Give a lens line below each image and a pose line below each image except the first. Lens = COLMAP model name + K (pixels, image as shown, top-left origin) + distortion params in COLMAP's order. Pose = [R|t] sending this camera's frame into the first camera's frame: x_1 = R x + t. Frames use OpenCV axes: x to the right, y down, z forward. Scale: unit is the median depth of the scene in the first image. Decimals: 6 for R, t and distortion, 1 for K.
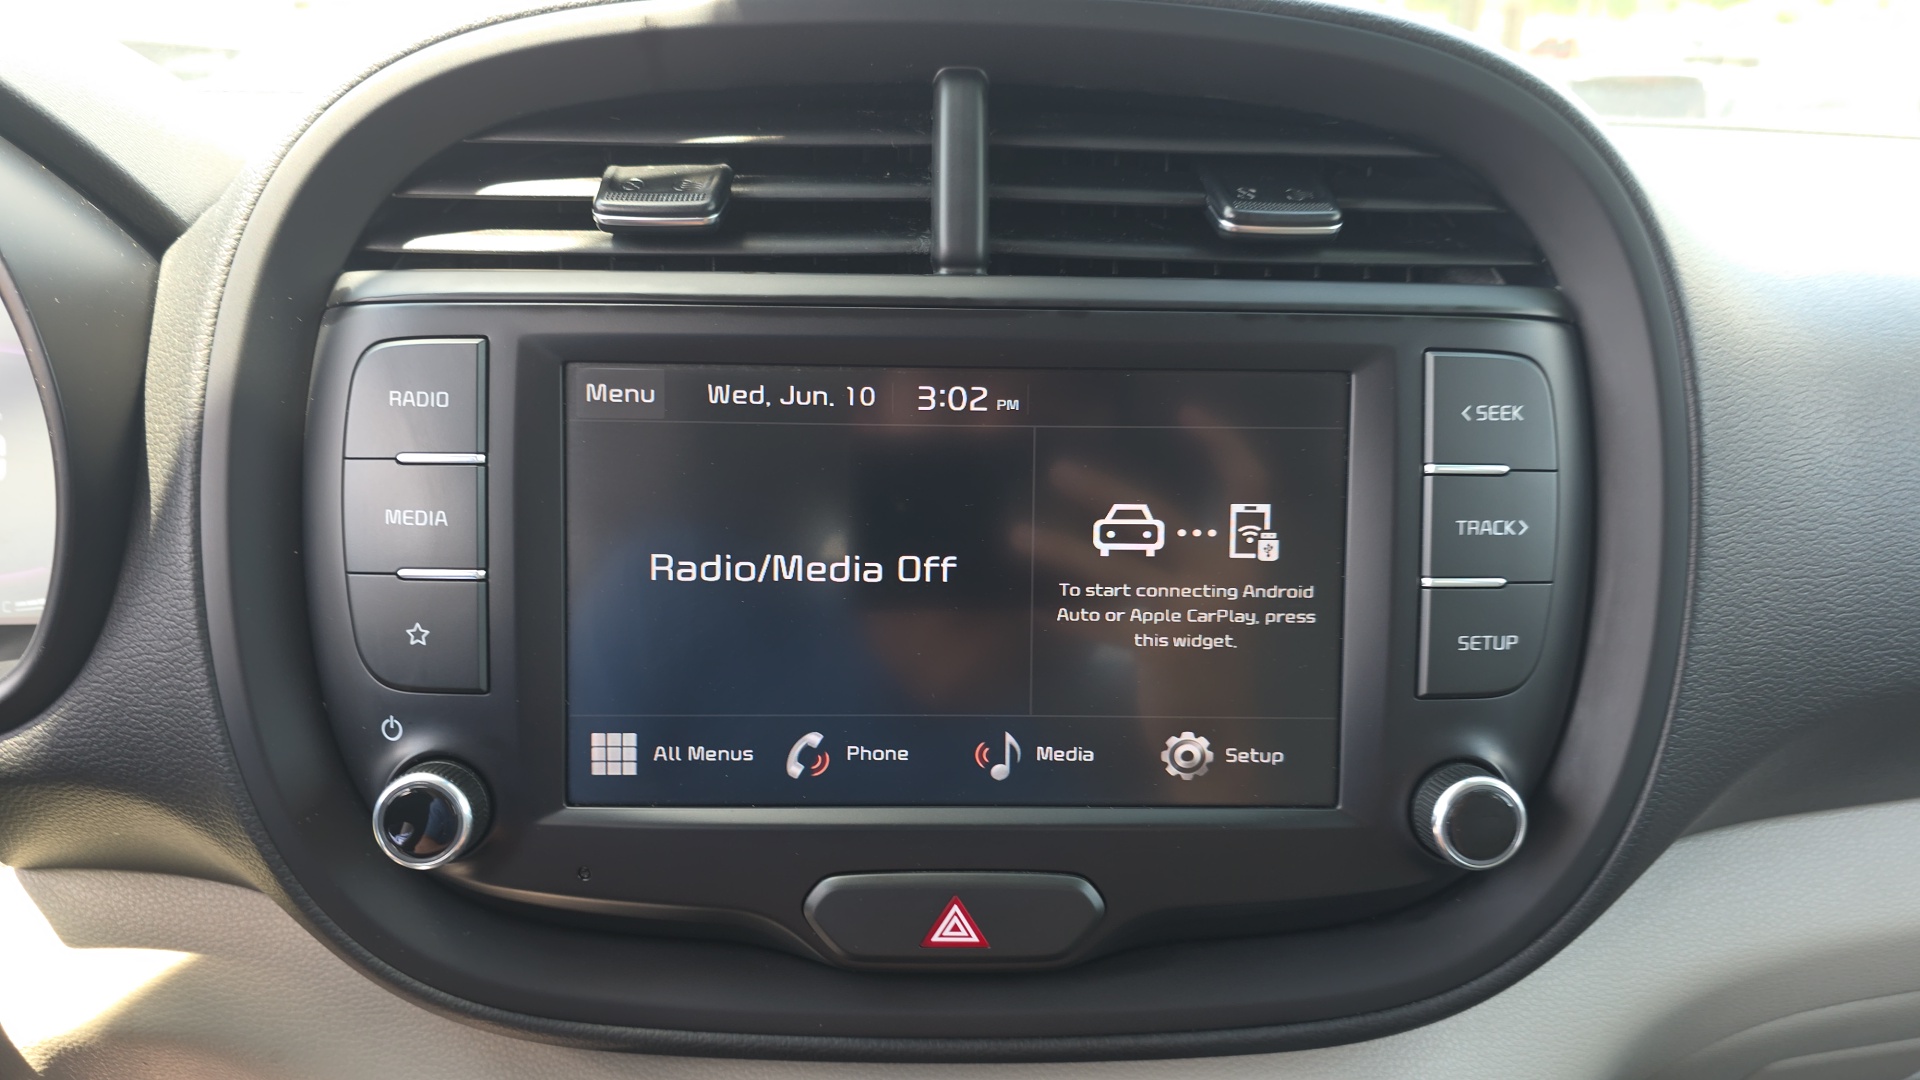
lens RADIAL K [[1310.5, 0, 956.6], [0, 1310.5, 520.7], [0, 0, 1]] dist [0.051913, -0.070228]
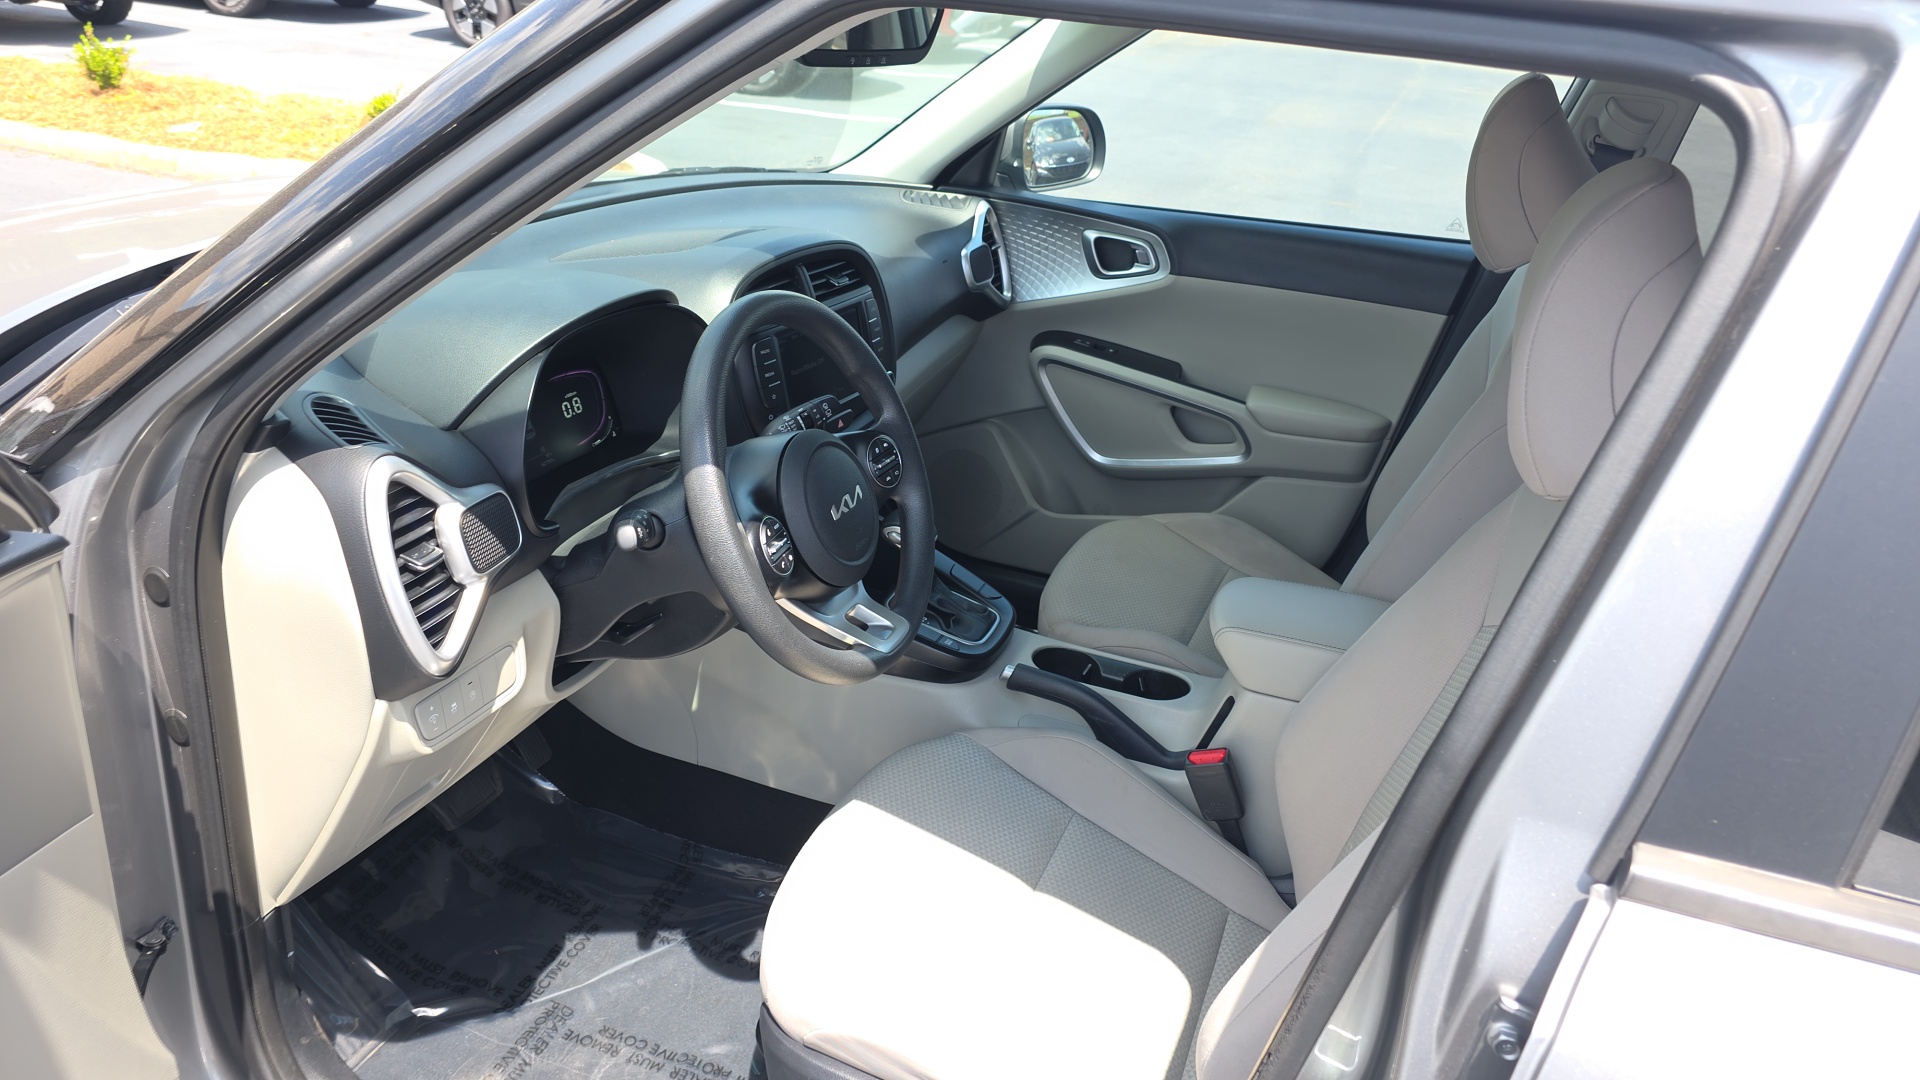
lens RADIAL K [[1277.1, 0, 958.7], [0, 1277.1, 513.2], [0, 0, 1]] dist [0.062835, -0.061399]
pose [[0.484184, -0.342471, 0.805158, -4.072057], [0.185053, 0.939481, 0.288323, -0.761280], [-0.855173, 0.009395, 0.518257, -2.114043]]
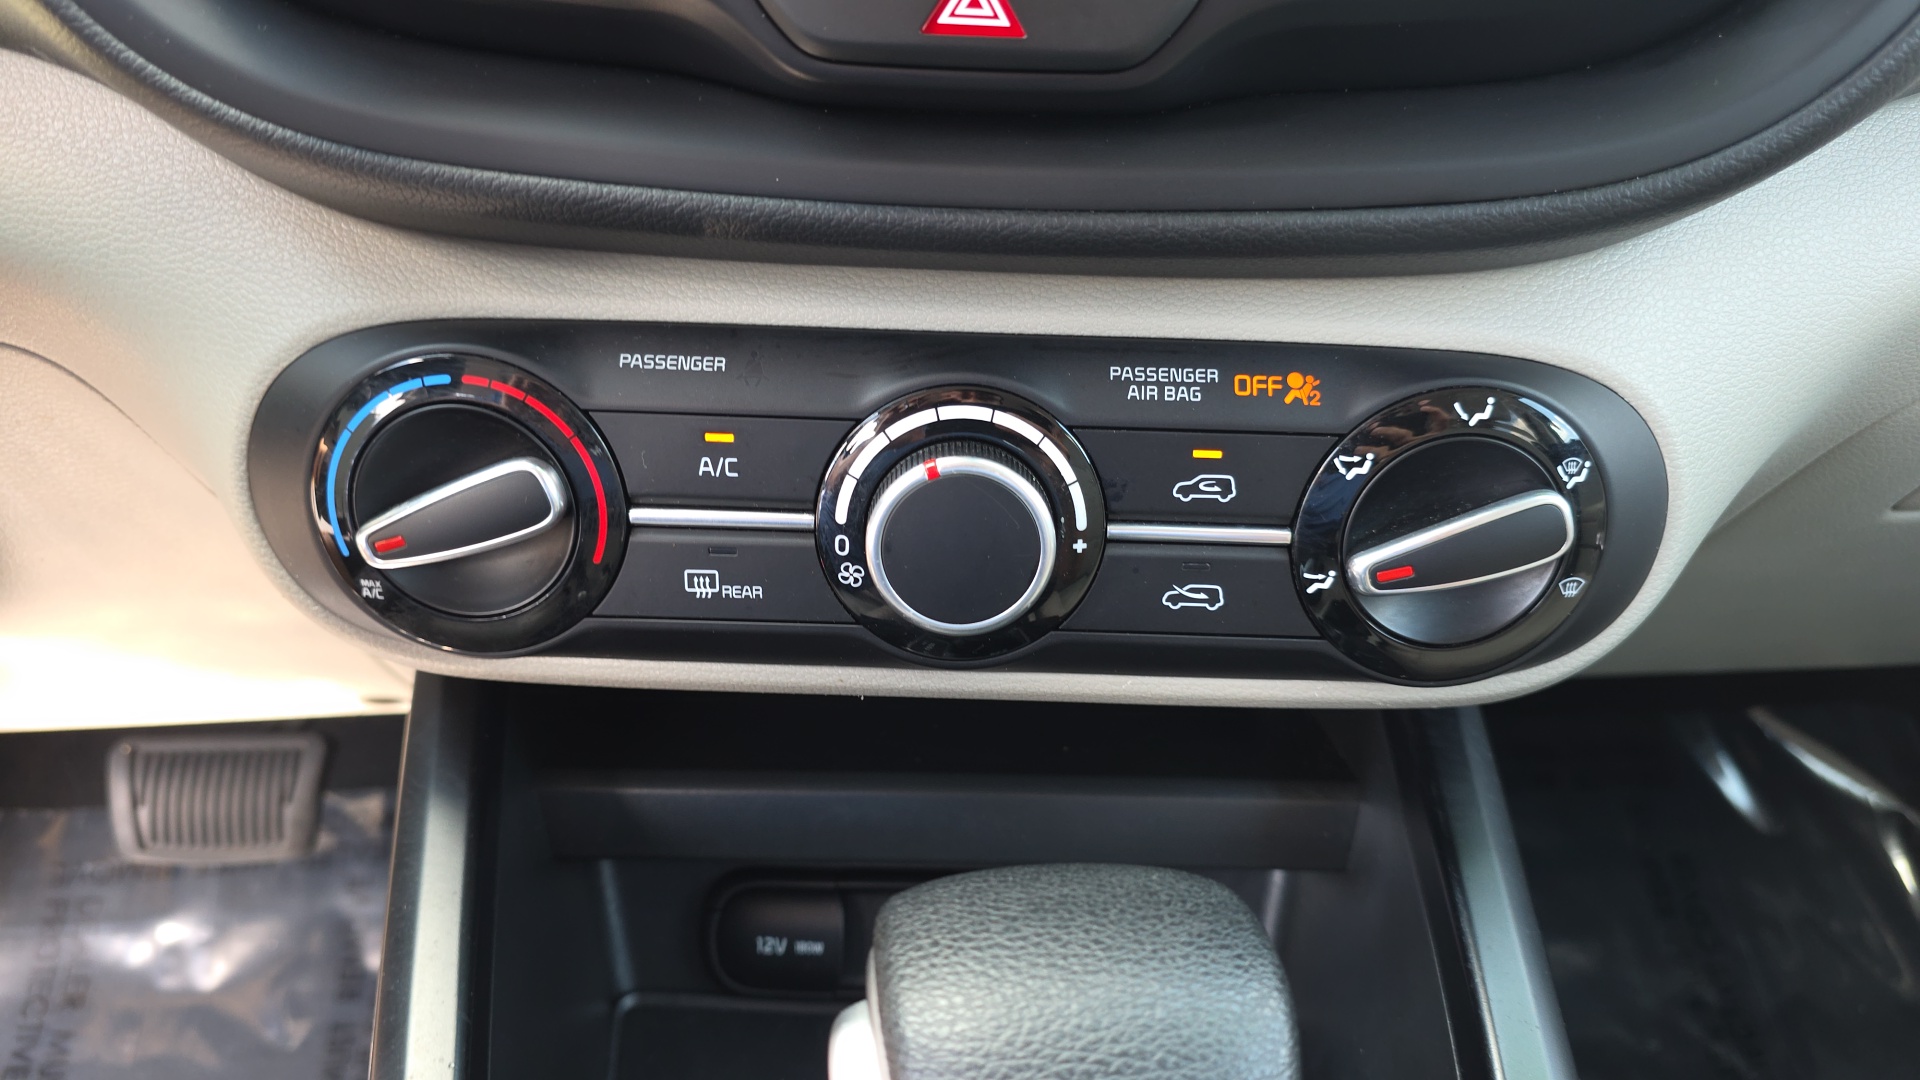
lens RADIAL K [[1310.4, 0, 960.0], [0, 1310.4, 540.0], [0, 0, 1]] dist [0.047466, -0.071002]
pose [[0.999340, 0.032025, -0.017126, 0.011540], [-0.026589, 0.966418, 0.255596, 0.394977], [0.024736, -0.254972, 0.966632, 0.288291]]
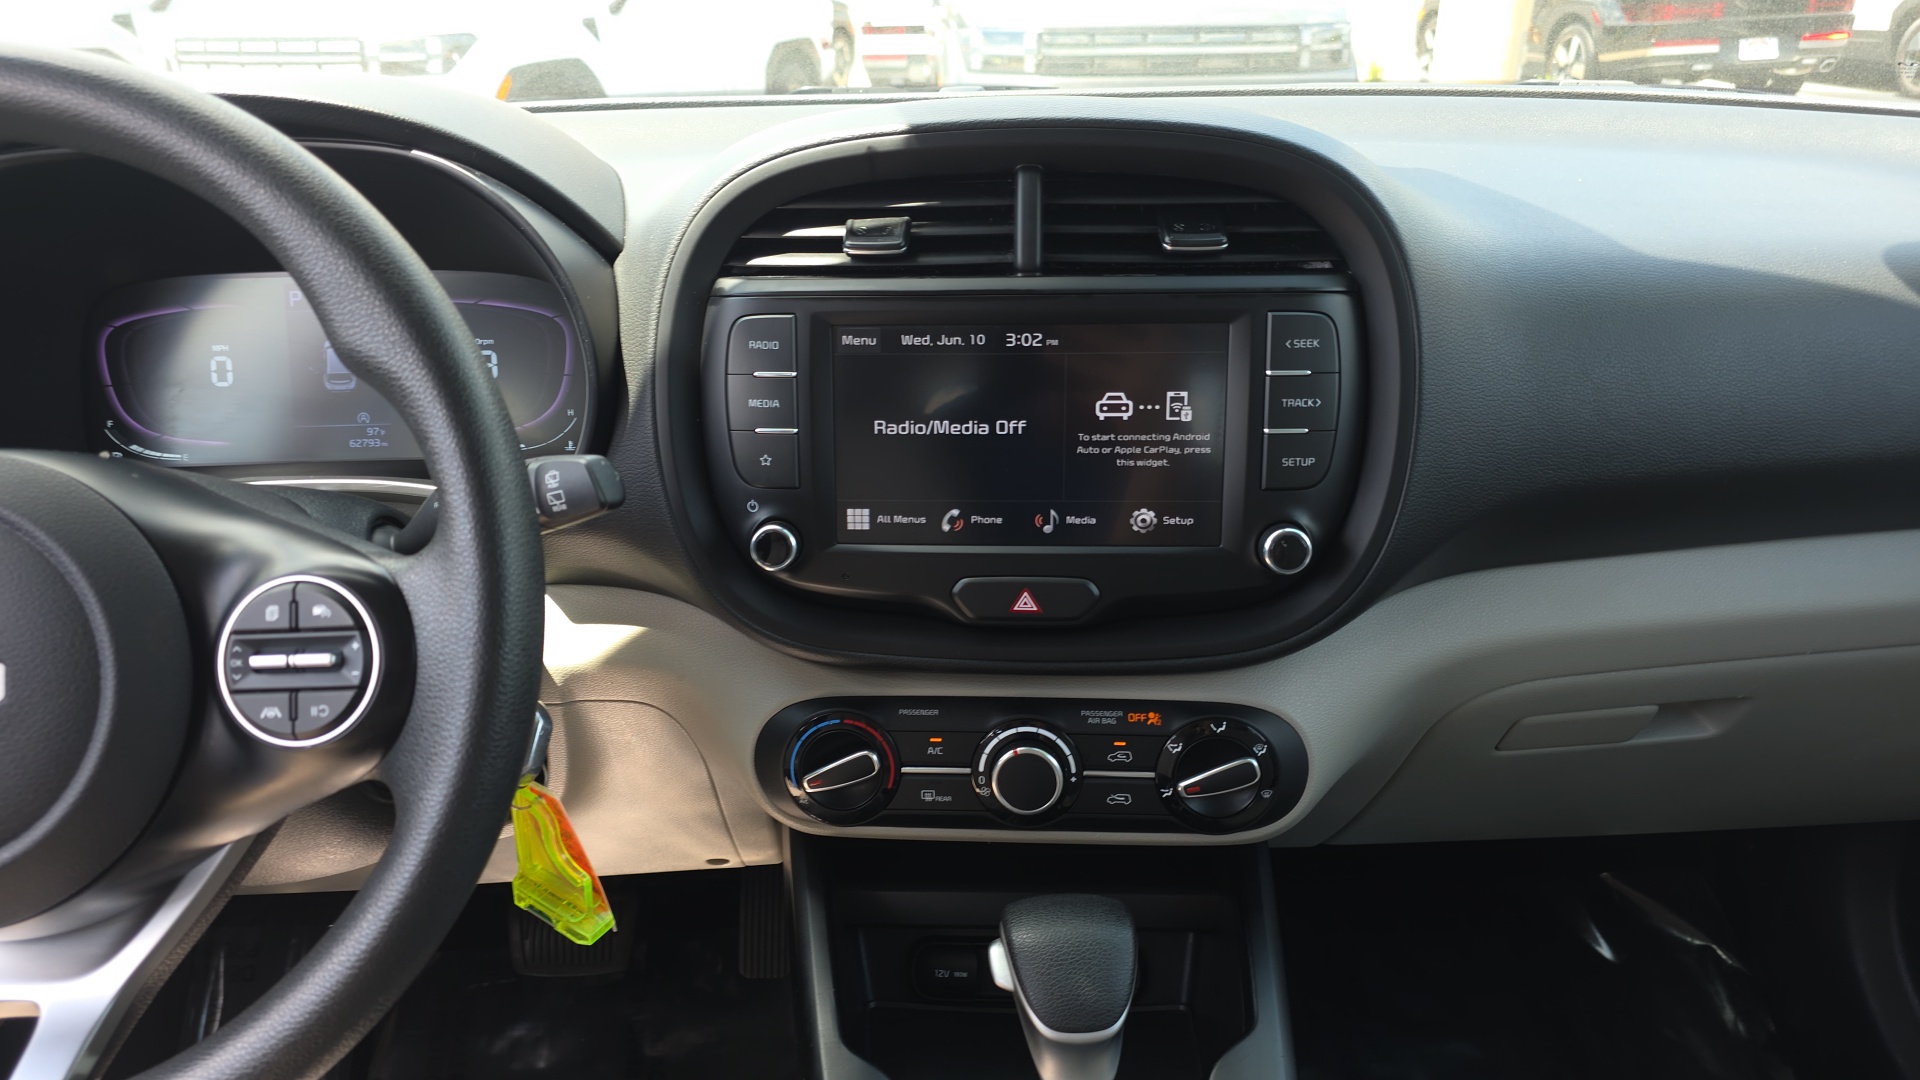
lens RADIAL K [[1314.1, 0, 939.7], [0, 1314.1, 549.2], [0, 0, 1]] dist [0.112160, -0.219751]
pose [[0.995458, 0.001848, -0.095181, 0.059451], [0.009415, 0.992998, 0.117752, -0.015002], [0.094732, -0.118113, 0.988471, -1.000179]]
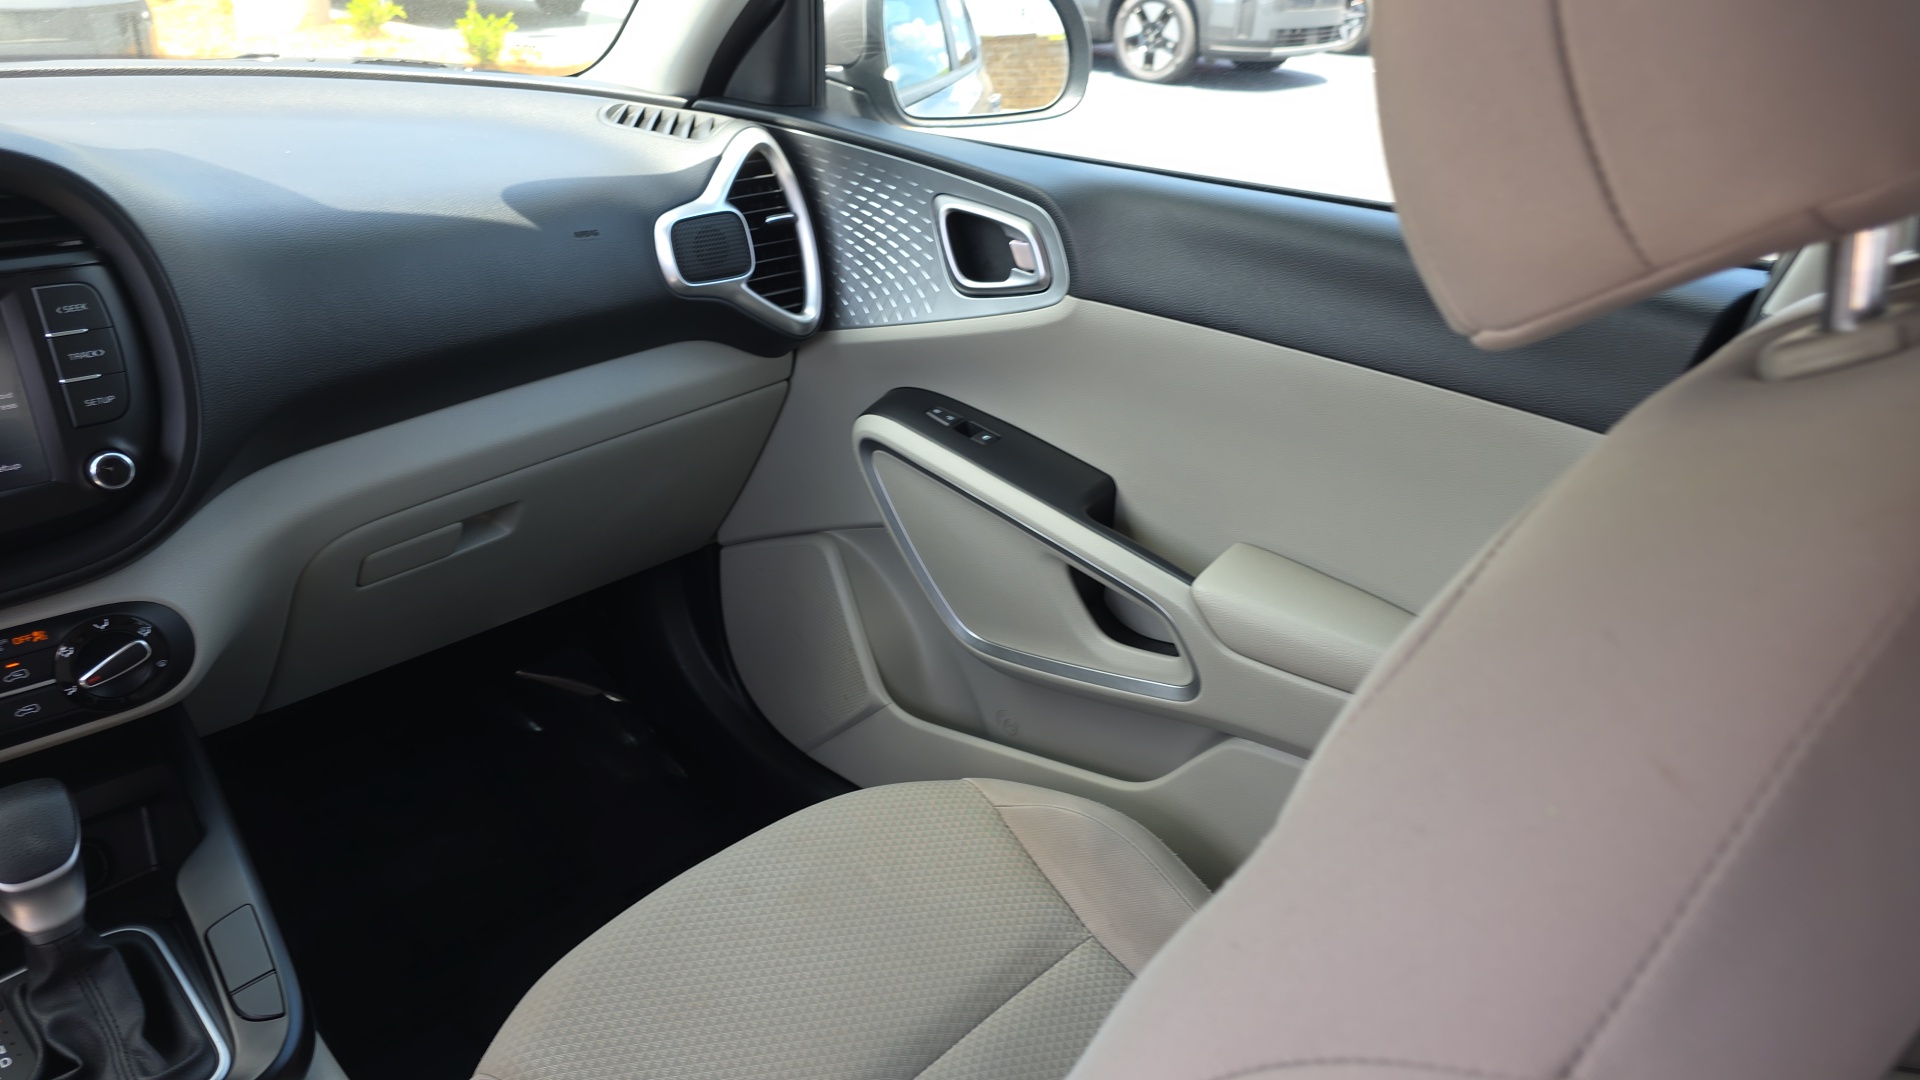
lens RADIAL K [[1289.5, 0, 998.1], [0, 1289.5, 539.1], [0, 0, 1]] dist [0.046375, -0.056207]
pose [[0.737725, -0.268042, 0.619609, 0.062593], [0.144401, 0.959212, 0.243024, -0.008881], [-0.659477, -0.089813, 0.746340, -1.946004]]
